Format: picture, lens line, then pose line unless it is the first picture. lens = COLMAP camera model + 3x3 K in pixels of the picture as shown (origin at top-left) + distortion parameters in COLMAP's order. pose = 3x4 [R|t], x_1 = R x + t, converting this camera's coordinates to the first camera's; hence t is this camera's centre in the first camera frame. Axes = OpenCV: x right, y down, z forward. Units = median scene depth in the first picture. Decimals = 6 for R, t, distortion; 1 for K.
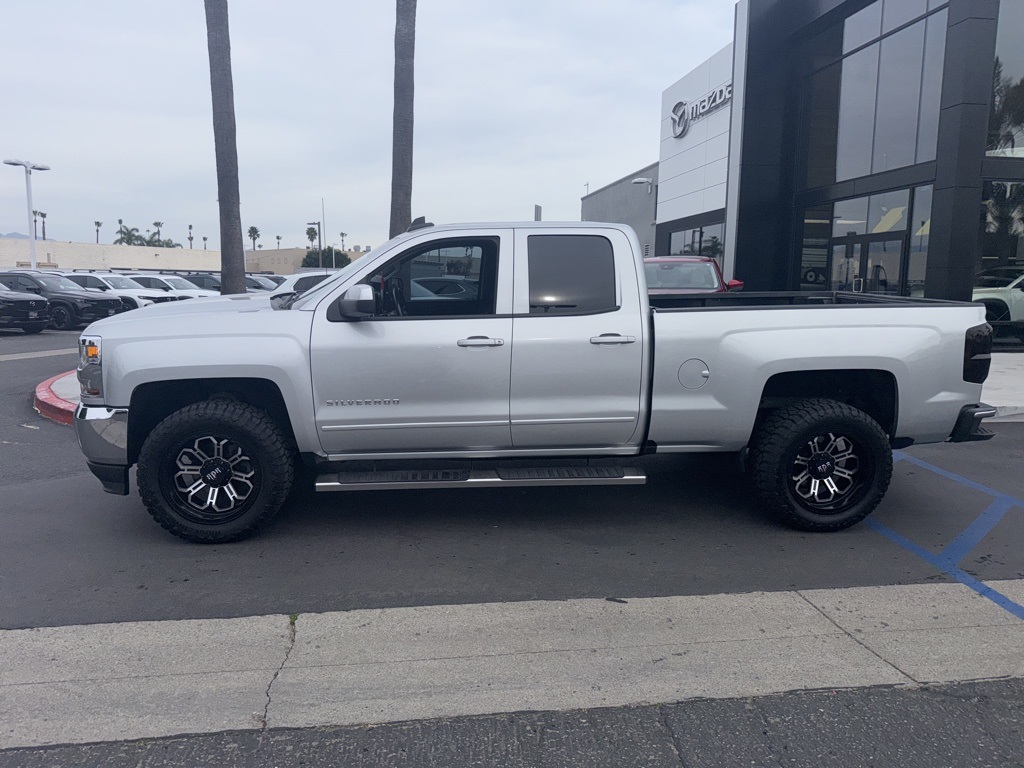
lens RADIAL K [[703.1, 0, 510.1], [0, 703.1, 361.9], [0, 0, 1]] dist [0.016909, -0.003362]
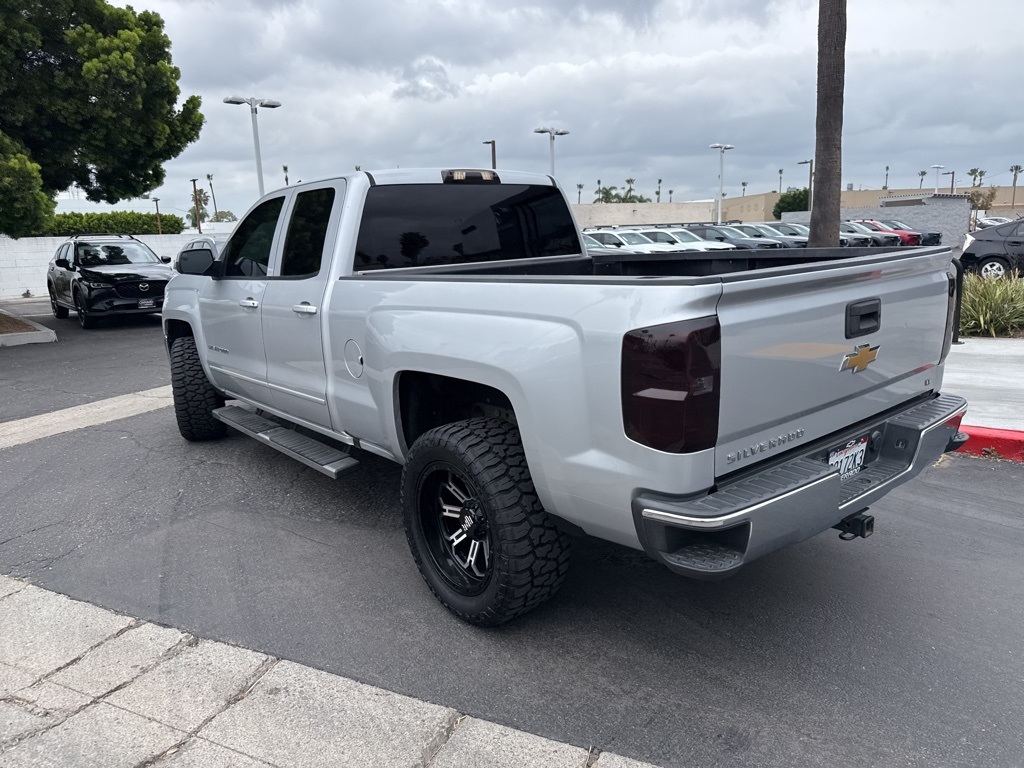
lens RADIAL K [[725.7, 0, 512.0], [0, 725.7, 384.0], [0, 0, 1]] dist [0.019191, -0.031901]
pose [[0.568116, 0.139034, -0.811119, 1.036224], [-0.068047, 0.990186, 0.122068, -0.065634], [0.820130, -0.014155, 0.572002, 0.679173]]
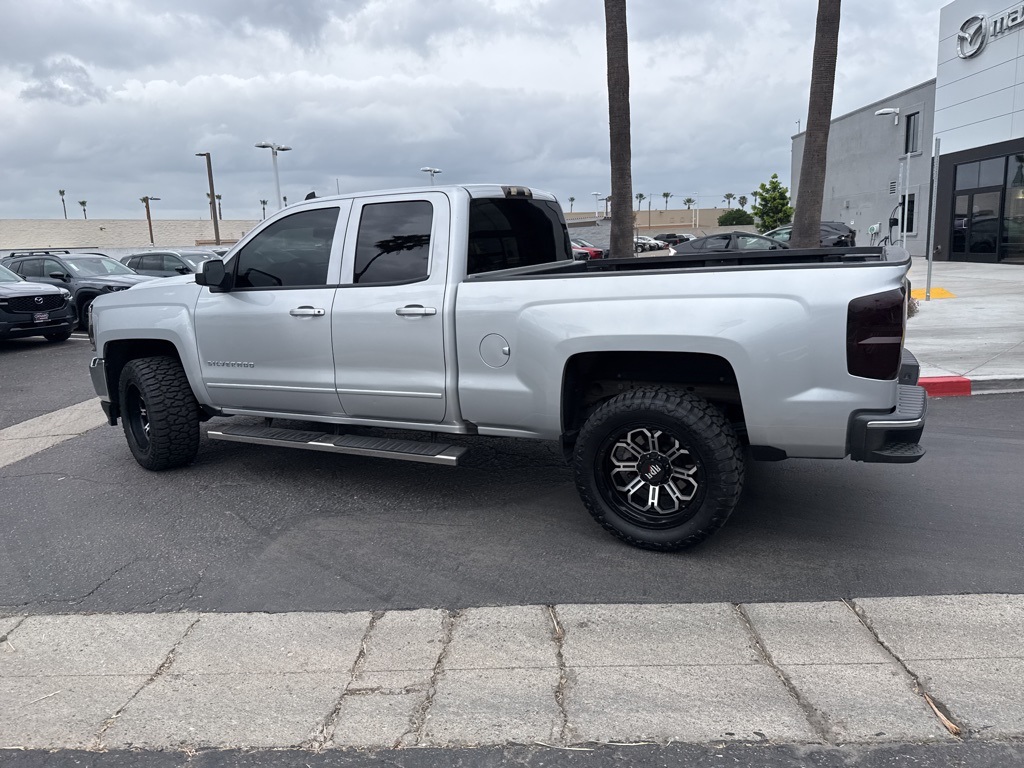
lens RADIAL K [[718.3, 0, 512.6], [0, 718.3, 377.9], [0, 0, 1]] dist [0.020880, -0.029620]
pose [[0.854283, 0.055762, -0.516808, 0.756075], [-0.020469, 0.997067, 0.073746, -0.015240], [0.519405, -0.052422, 0.852919, 0.234010]]
